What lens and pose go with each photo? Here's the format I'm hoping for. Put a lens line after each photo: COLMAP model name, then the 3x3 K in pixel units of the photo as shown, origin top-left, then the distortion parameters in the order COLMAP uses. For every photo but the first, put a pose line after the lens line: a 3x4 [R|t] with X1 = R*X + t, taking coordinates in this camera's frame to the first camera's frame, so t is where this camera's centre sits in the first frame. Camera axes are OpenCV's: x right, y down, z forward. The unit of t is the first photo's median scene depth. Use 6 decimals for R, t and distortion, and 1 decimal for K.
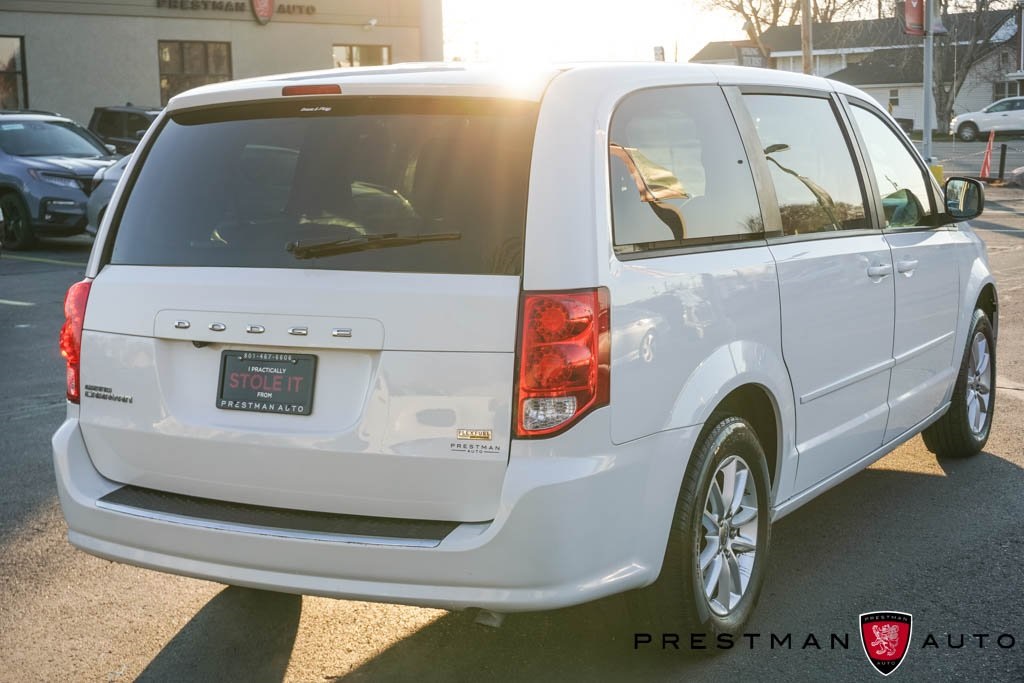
lens RADIAL K [[1598.0, 0, 510.3], [0, 1598.0, 340.8], [0, 0, 1]] dist [0.012812, 0.000000]
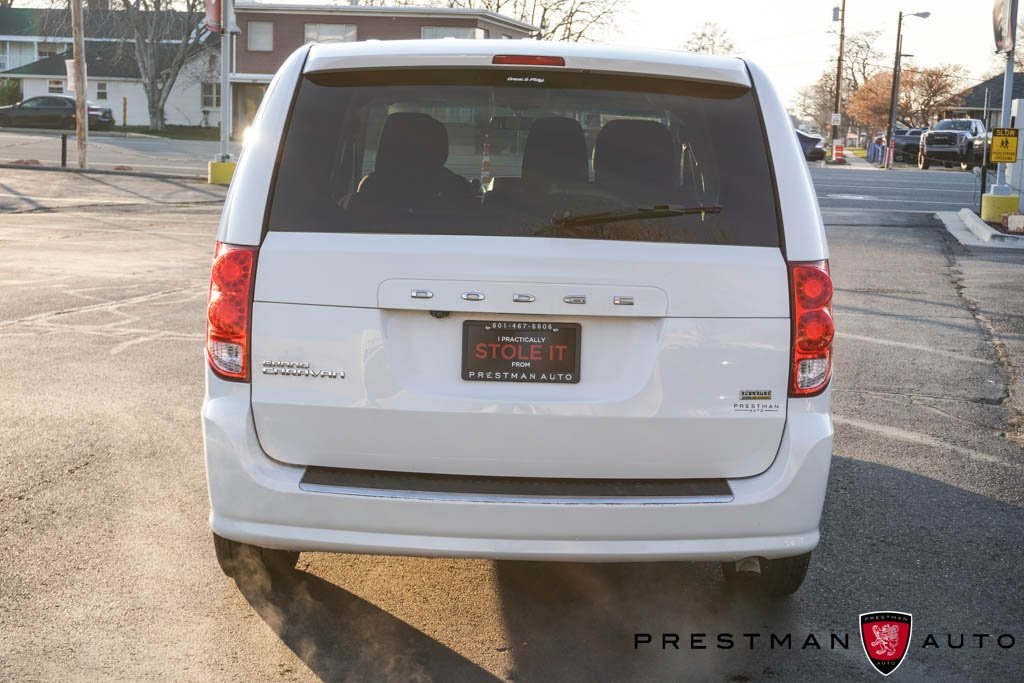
lens RADIAL K [[1614.9, 0, 512.1], [0, 1614.9, 344.3], [0, 0, 1]] dist [0.050071, 0.000000]
pose [[0.870505, -0.013915, 0.491964, -0.646463], [0.012495, 0.999903, 0.006171, 0.014837], [-0.492002, 0.000775, 0.870594, 0.126551]]
